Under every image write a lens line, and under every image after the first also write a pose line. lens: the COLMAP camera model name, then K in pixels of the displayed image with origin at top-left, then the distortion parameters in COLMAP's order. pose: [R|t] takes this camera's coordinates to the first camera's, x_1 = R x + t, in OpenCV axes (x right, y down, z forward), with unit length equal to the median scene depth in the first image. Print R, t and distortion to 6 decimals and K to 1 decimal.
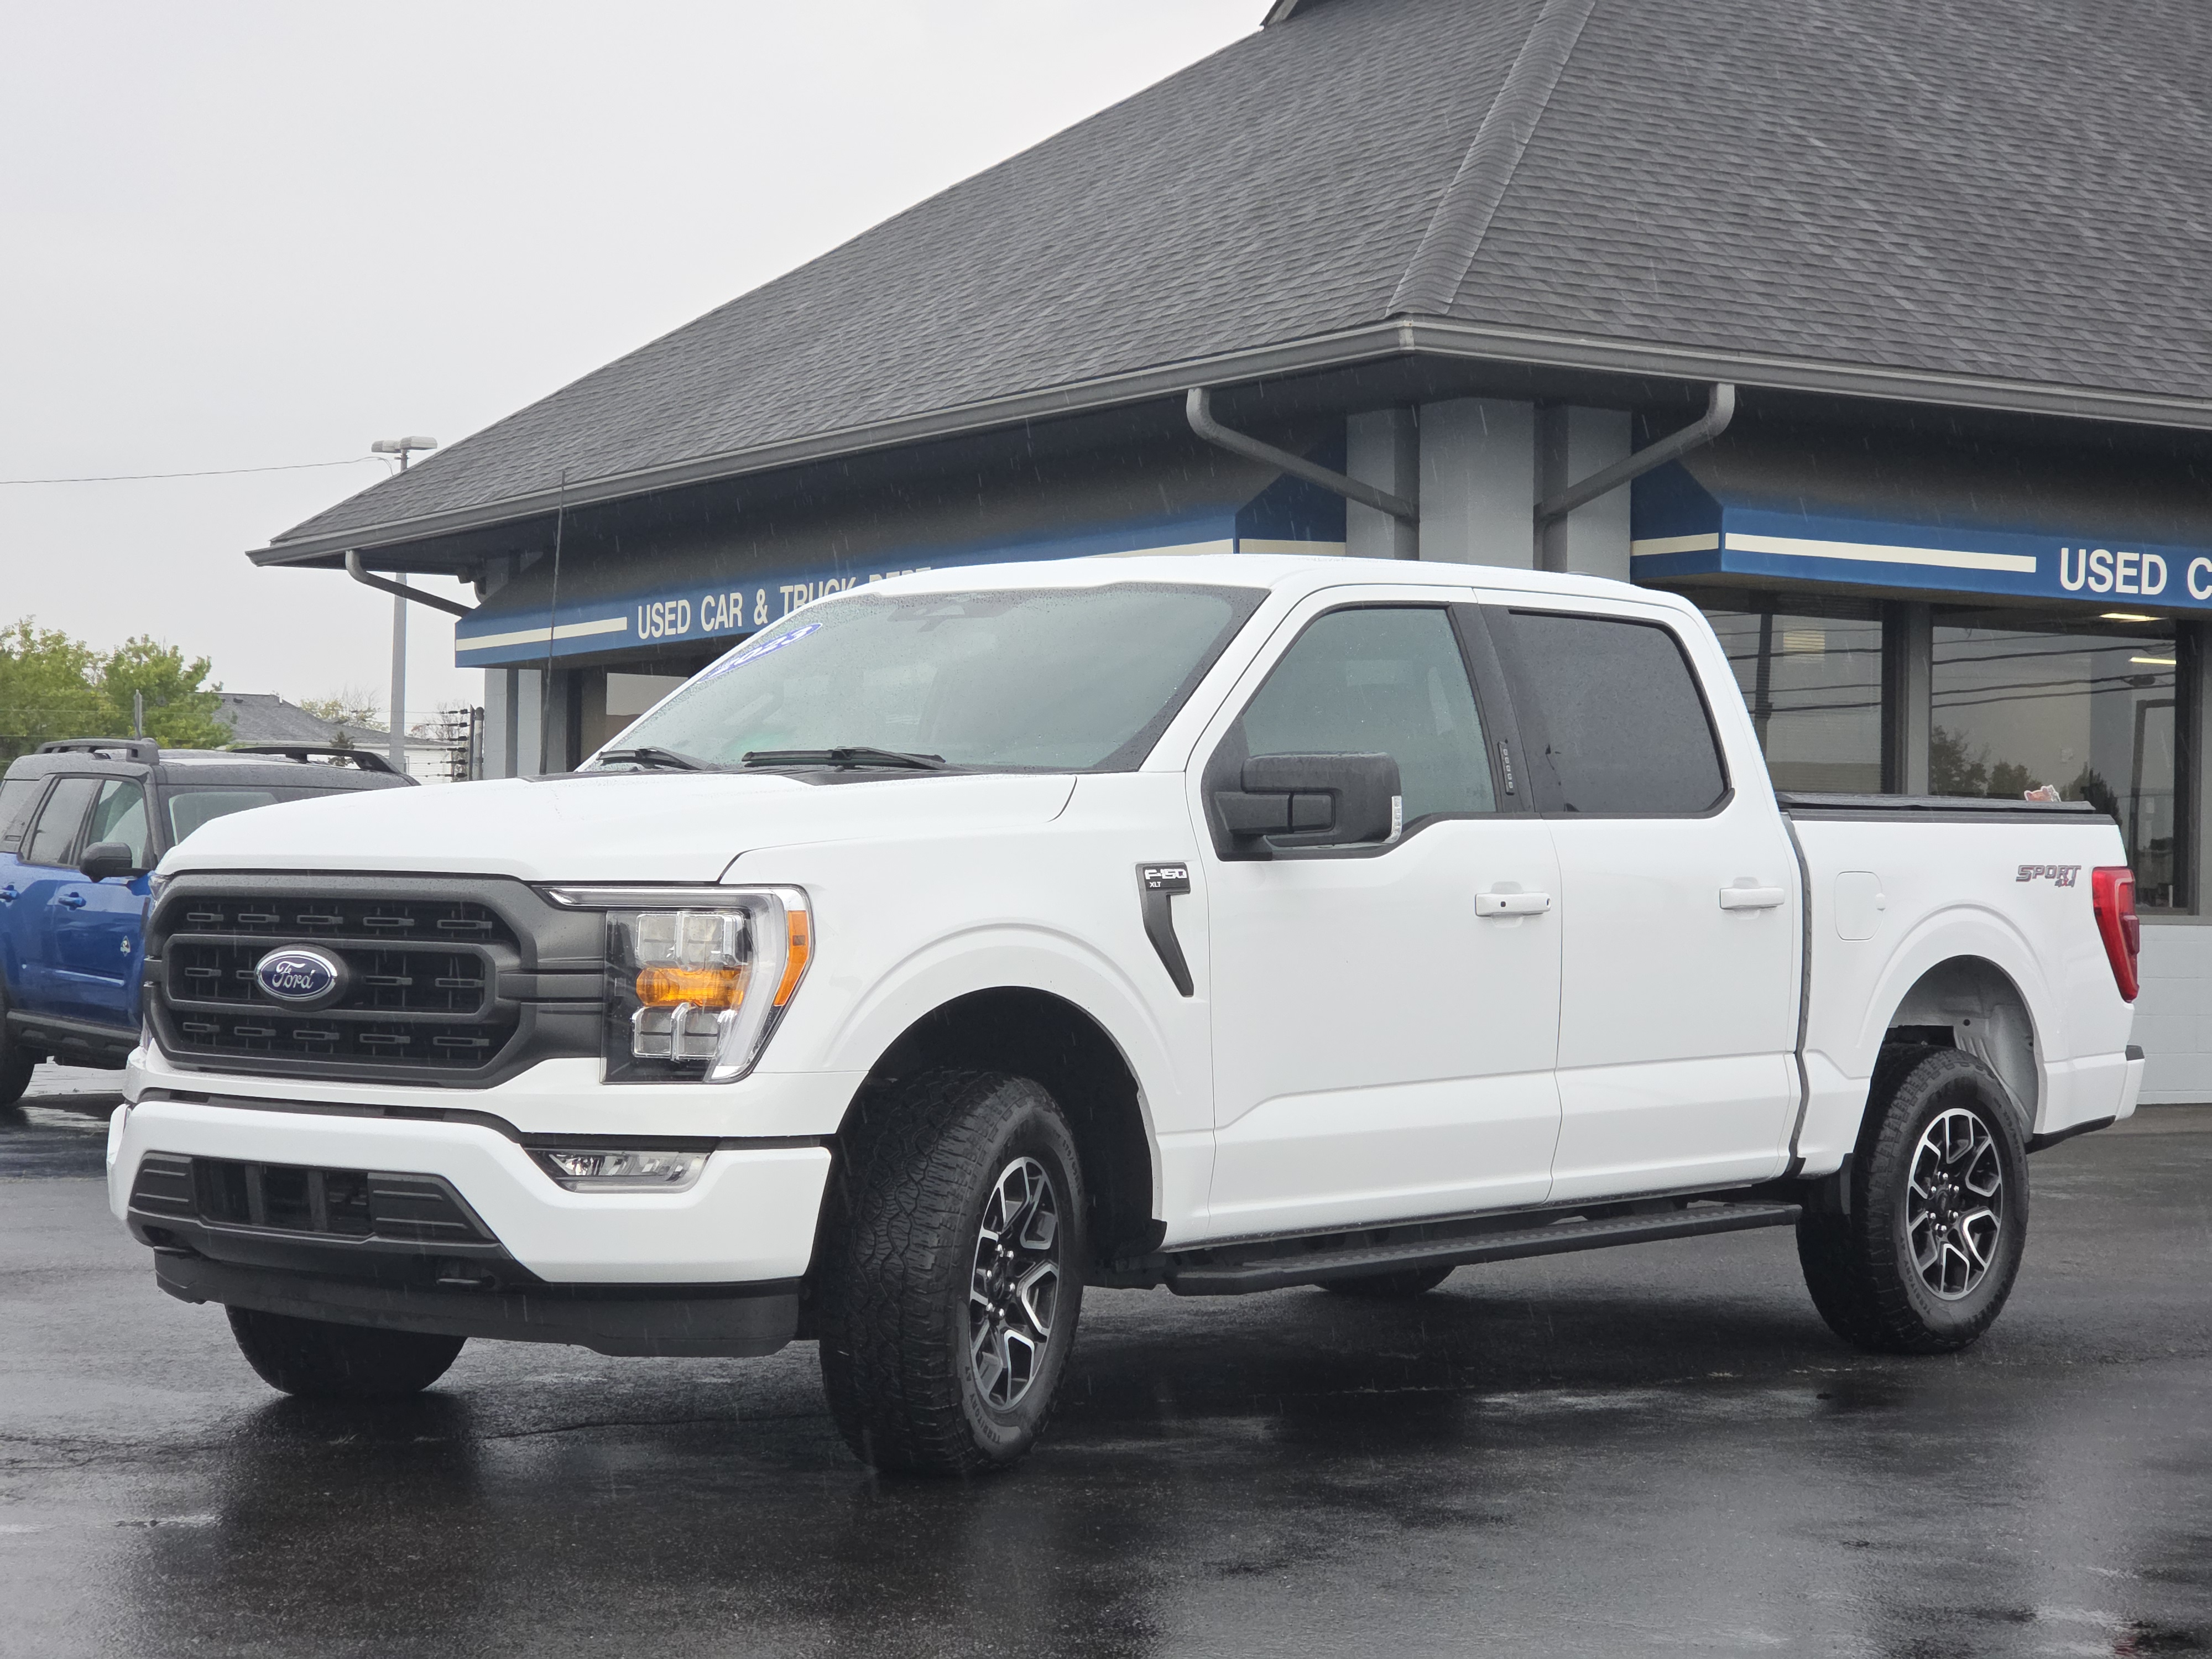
lens RADIAL K [[4141.3, 0, 1106.7], [0, 4141.3, 816.9], [0, 0, 1]] dist [0.007328, 0.000000]
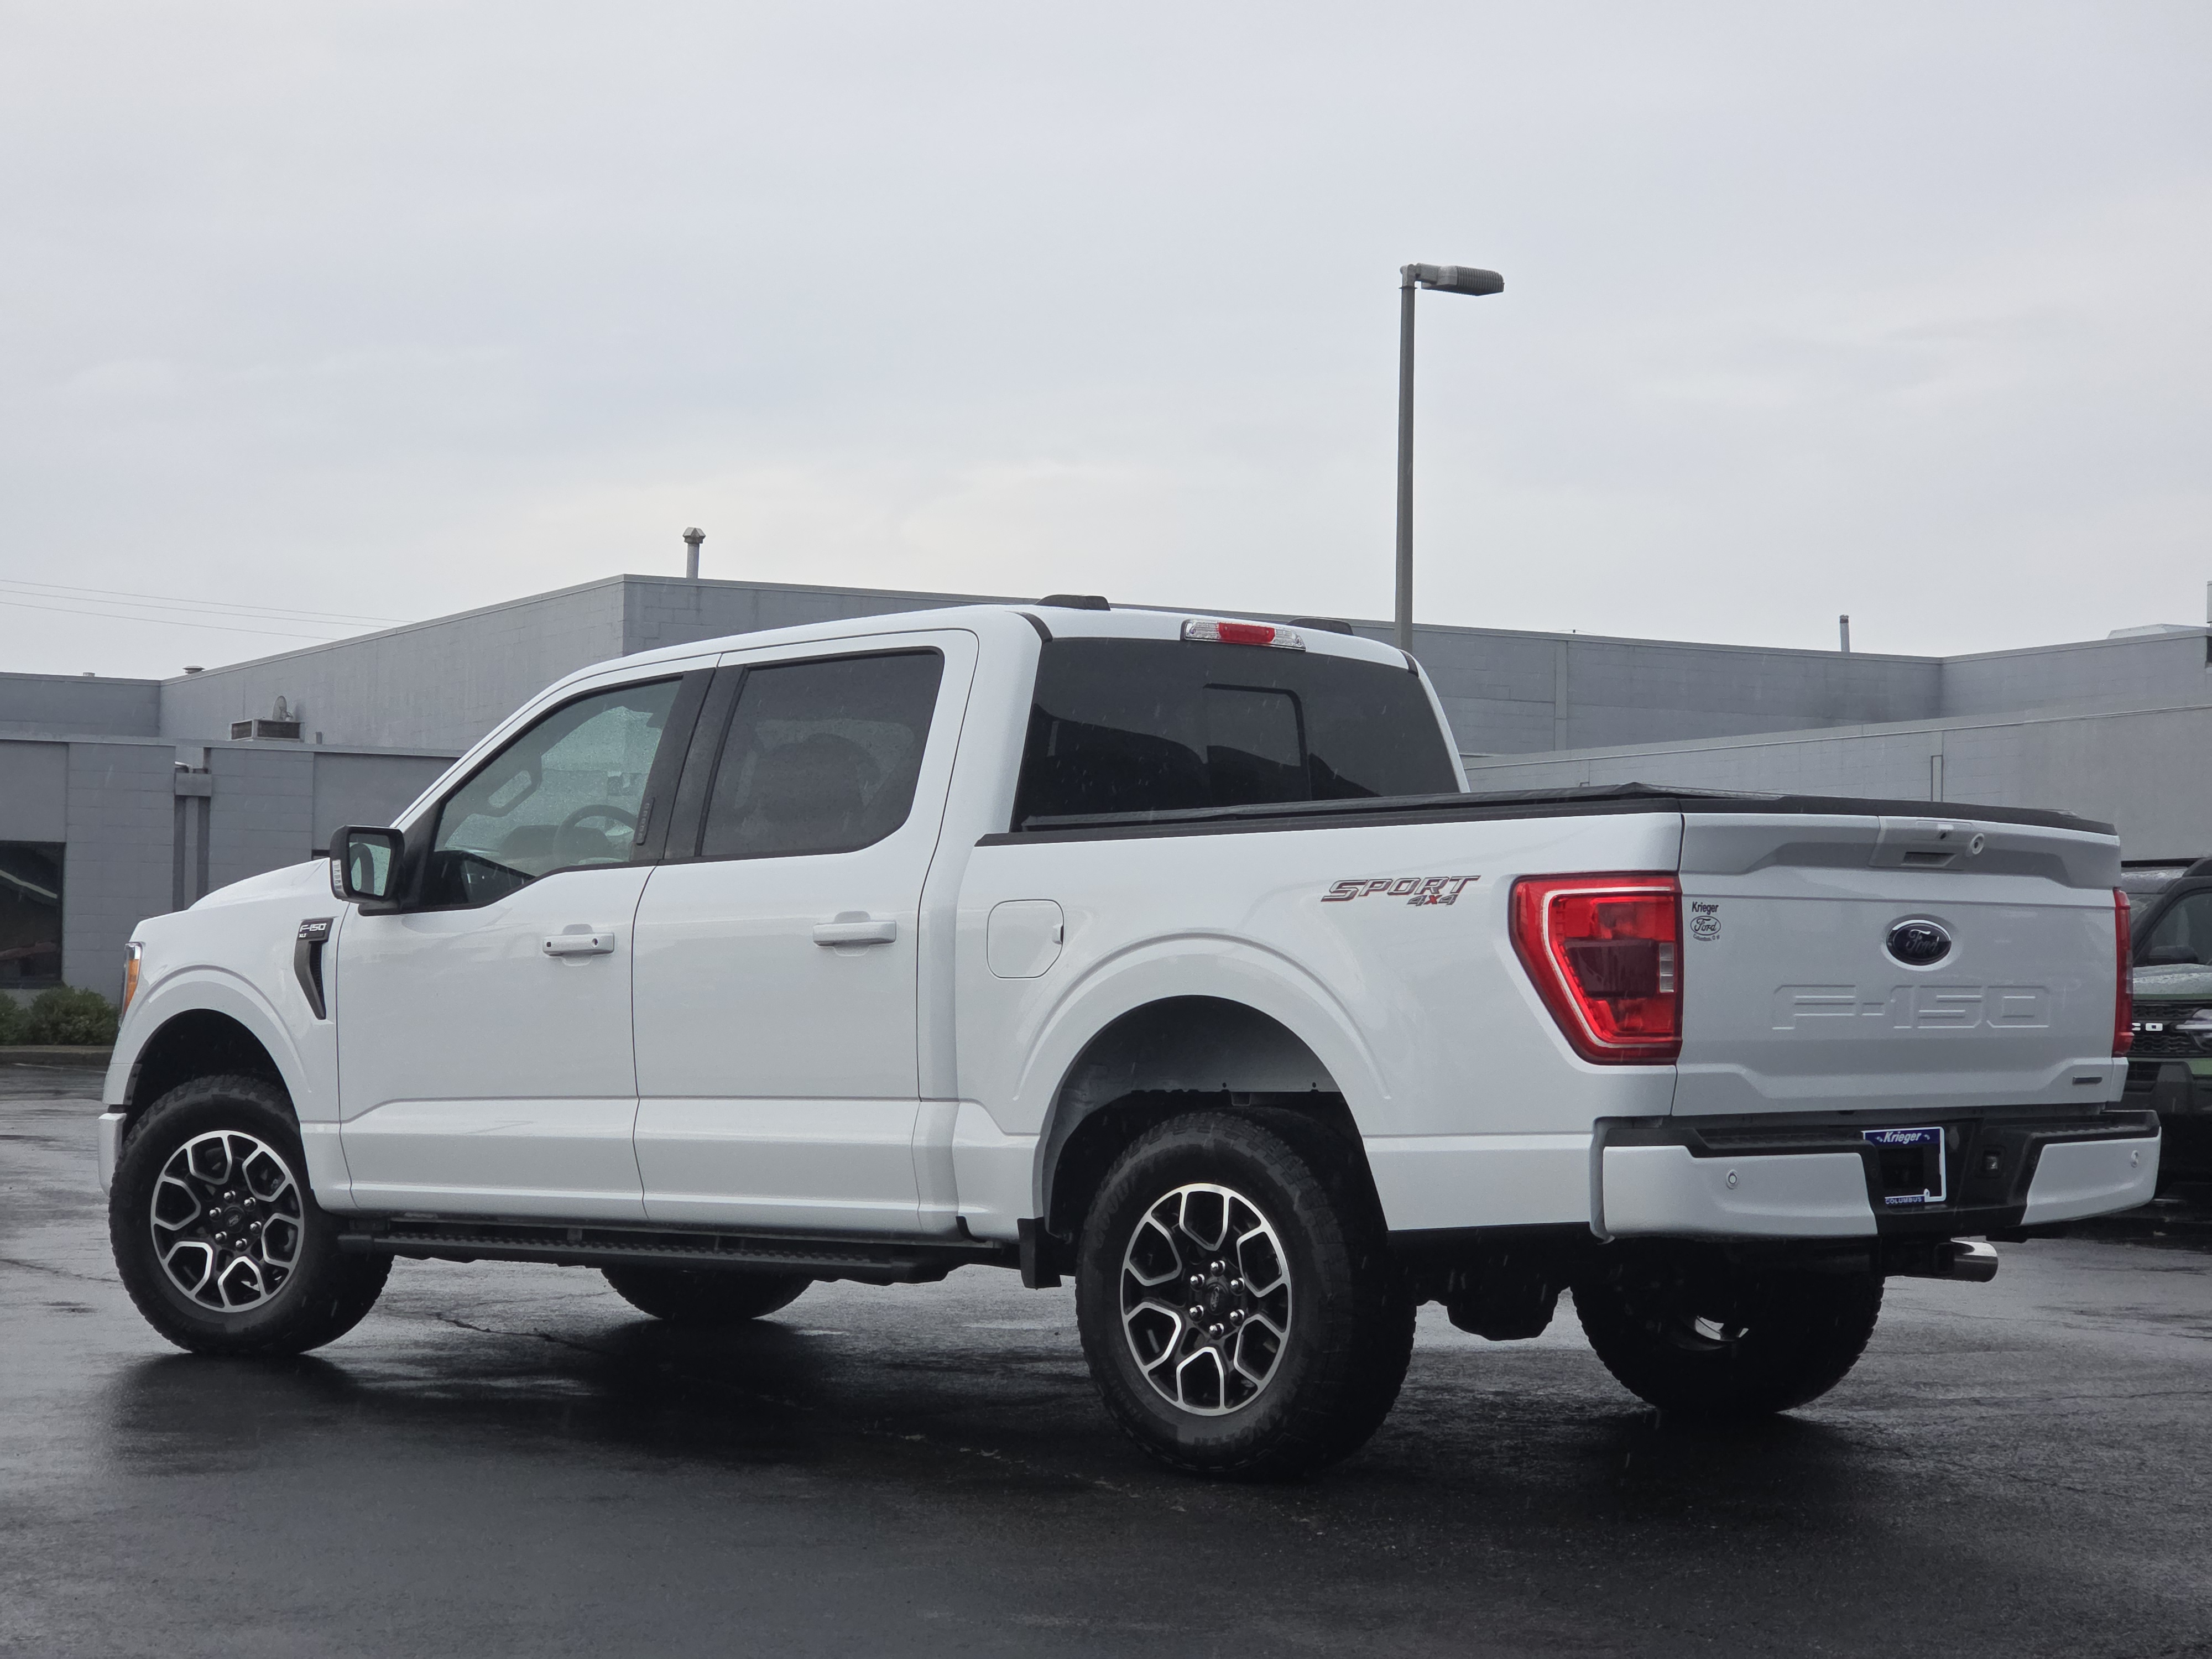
lens RADIAL K [[4141.3, 0, 1112.4], [0, 4141.3, 820.7], [0, 0, 1]] dist [0.007328, 0.000000]
pose [[-0.059935, -0.057301, -0.996556, 1.066174], [0.012068, 0.998236, -0.058124, 0.048162], [0.998129, -0.015511, -0.059138, 1.072766]]
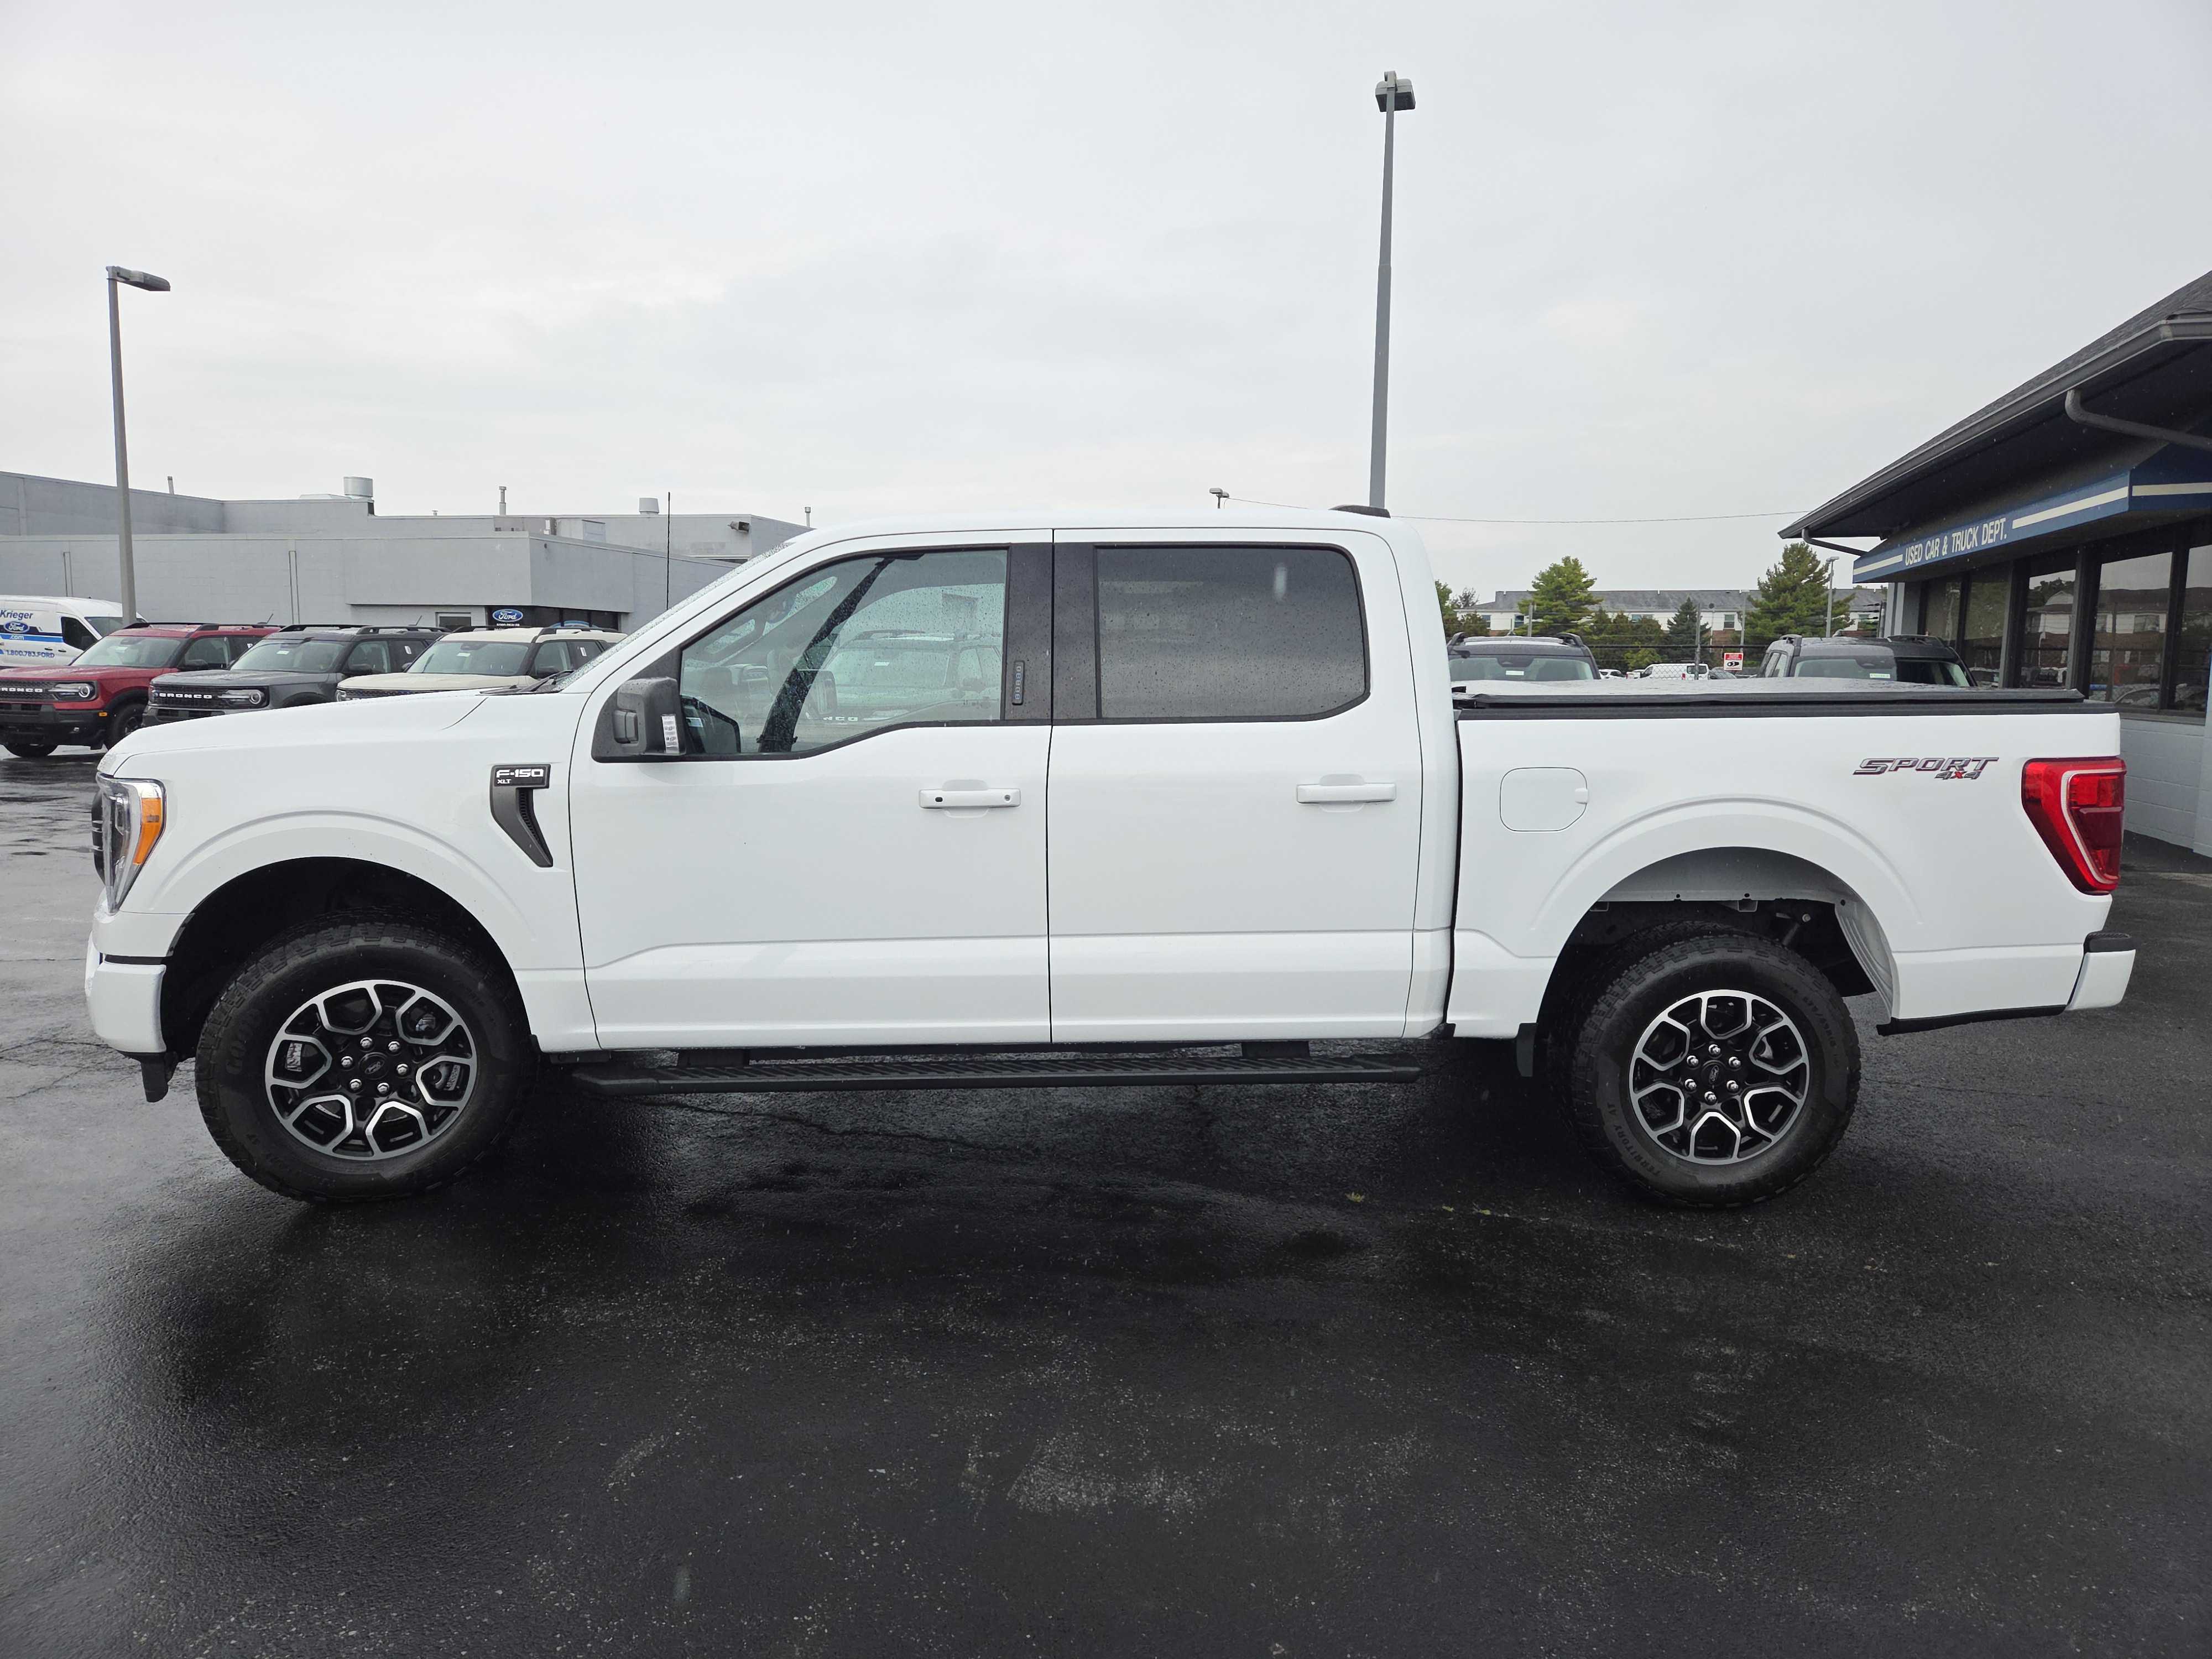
lens RADIAL K [[1489.8, 0, 1110.8], [0, 1489.8, 811.7], [0, 0, 1]] dist [0.035345, -0.011334]
pose [[0.678057, 0.068386, -0.731821, 0.390471], [0.011678, 0.994534, 0.103756, -0.016898], [0.734916, -0.078899, 0.673553, 0.656929]]
